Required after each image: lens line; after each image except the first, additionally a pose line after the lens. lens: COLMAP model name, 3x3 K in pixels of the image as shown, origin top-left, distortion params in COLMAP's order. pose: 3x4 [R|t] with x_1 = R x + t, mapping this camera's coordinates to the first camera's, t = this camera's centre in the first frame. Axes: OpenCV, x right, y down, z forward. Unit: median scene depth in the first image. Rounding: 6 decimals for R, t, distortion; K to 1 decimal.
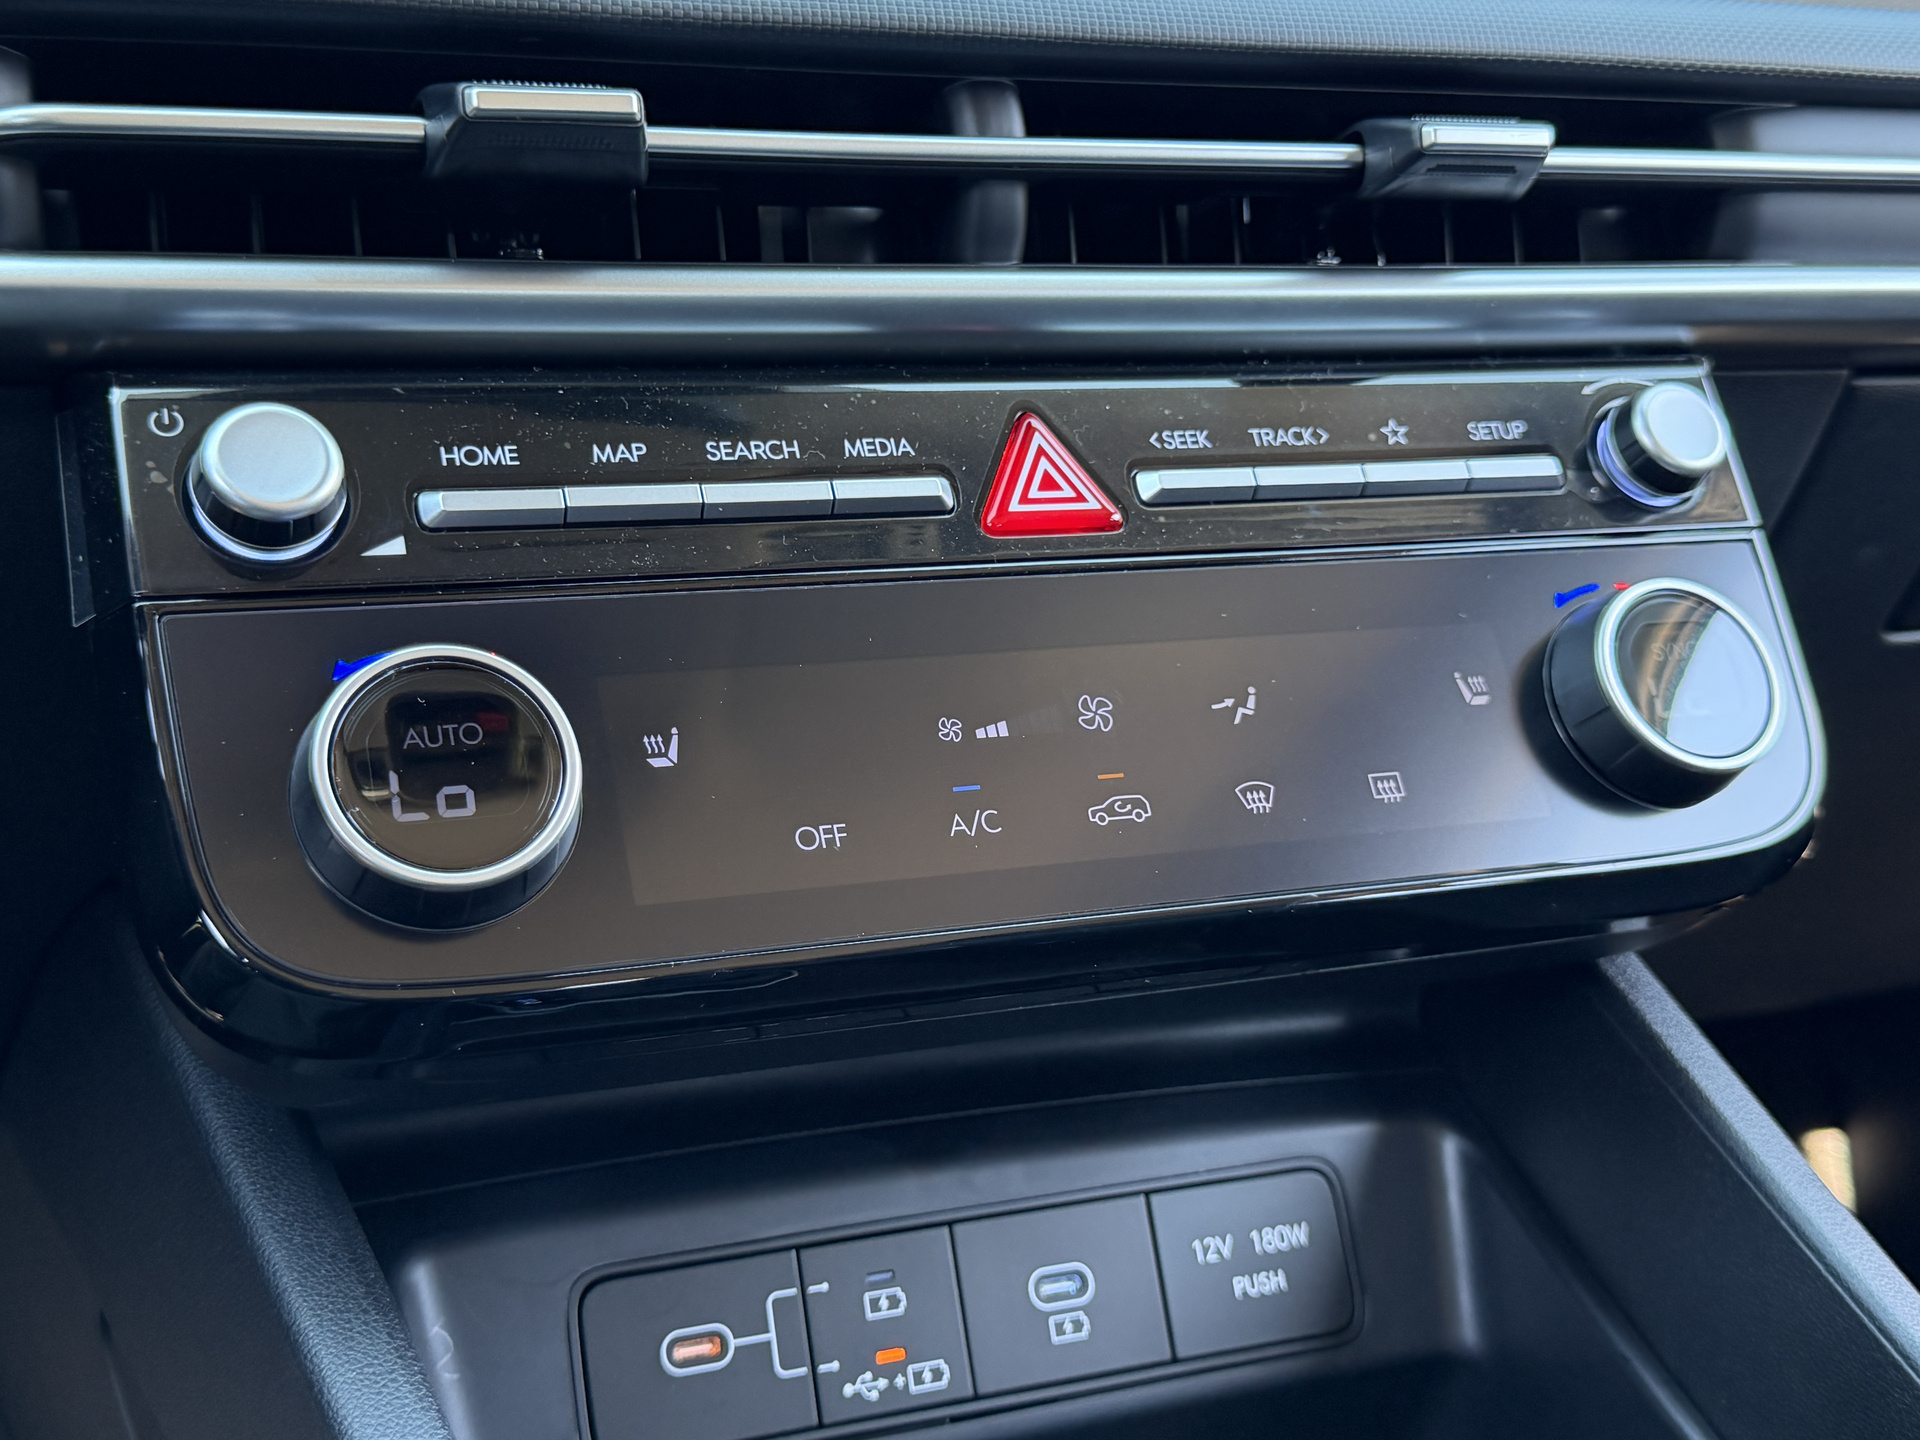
lens RADIAL K [[2276.9, 0, 927.7], [0, 2276.9, 721.8], [0, 0, 1]] dist [0.116482, 0.000000]
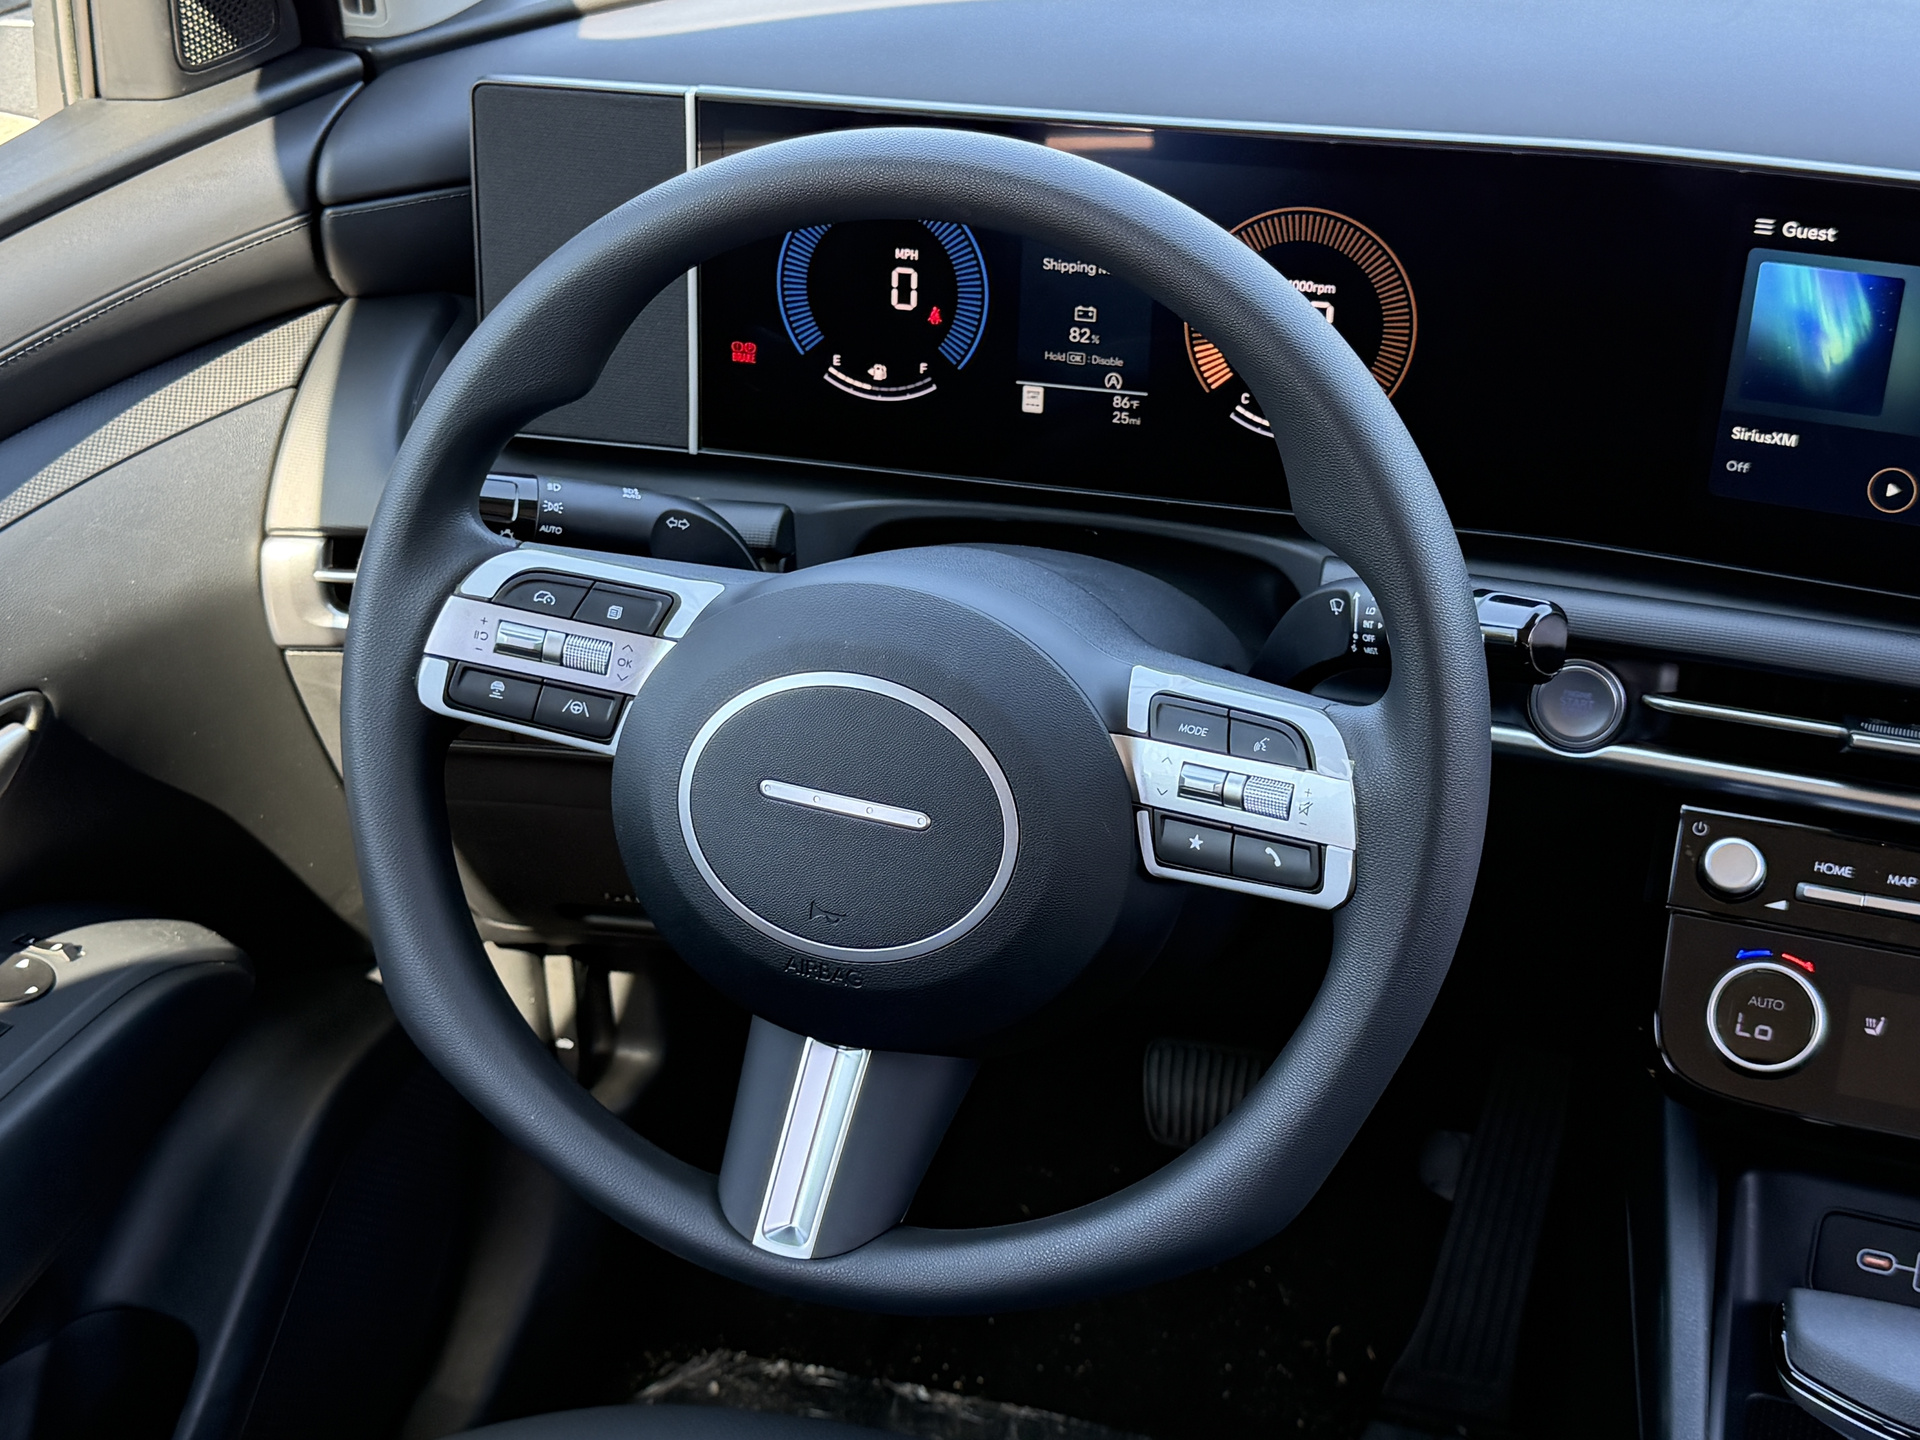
lens RADIAL K [[2574.0, 0, 965.0], [0, 2574.0, 751.8], [0, 0, 1]] dist [0.120553, 0.000000]
pose [[0.733881, 0.290004, -0.614260, 0.607941], [-0.140934, 0.949613, 0.279950, -0.699168], [0.664497, -0.118880, 0.737775, -1.214806]]
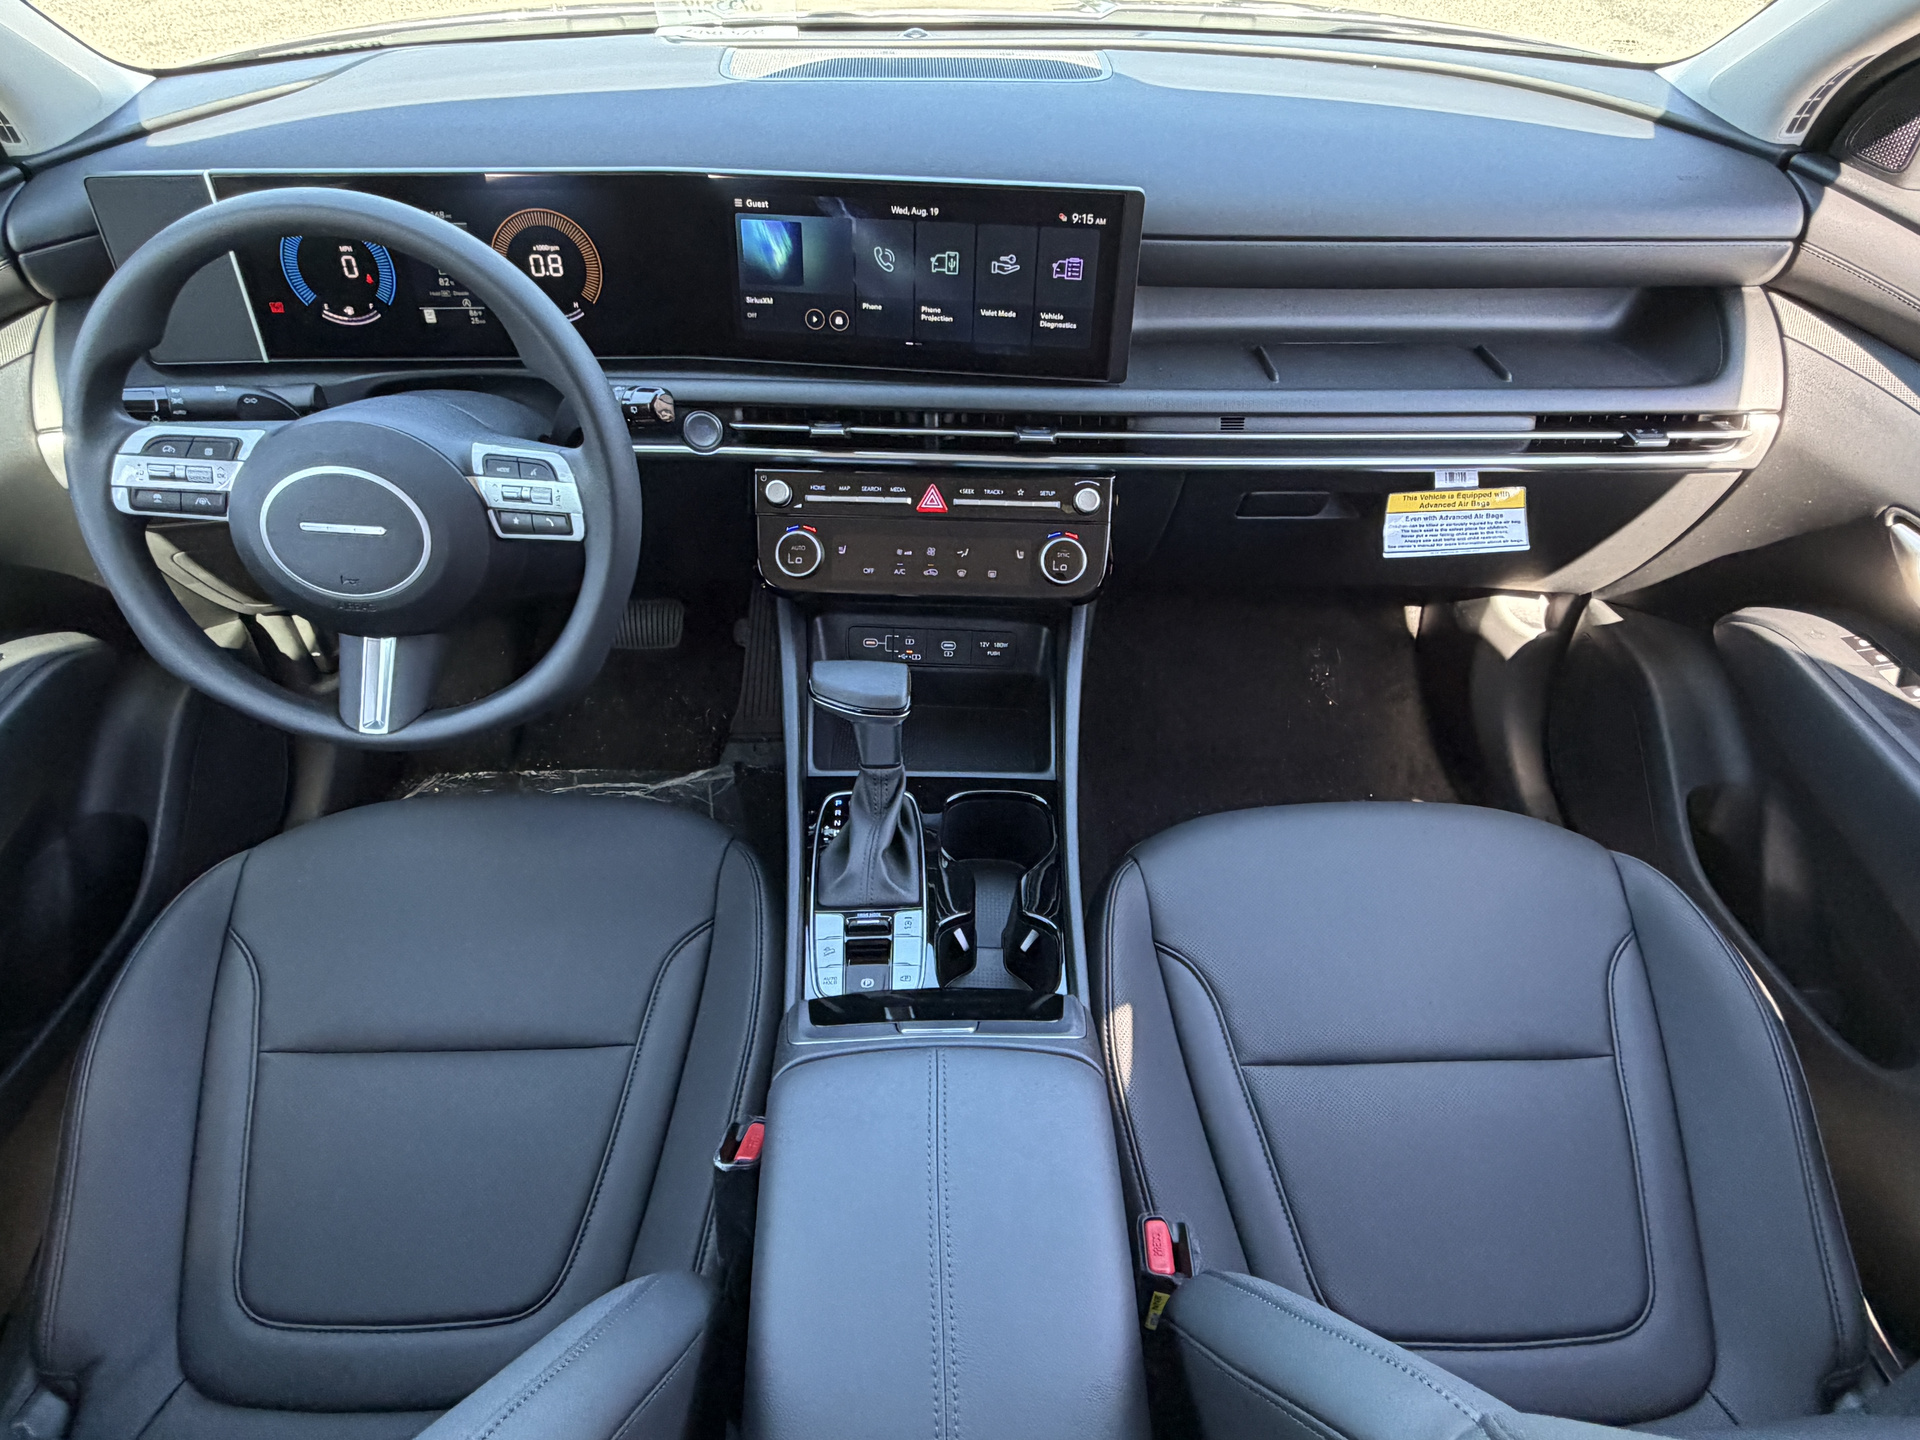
lens RADIAL K [[1139.6, 0, 941.5], [0, 1139.6, 727.9], [0, 0, 1]] dist [-0.005598, 0.006756]
pose [[0.911502, 0.256785, -0.321287, 0.909070], [-0.082790, 0.879720, 0.468230, -0.762108], [0.402877, -0.400193, 0.823126, -1.105247]]
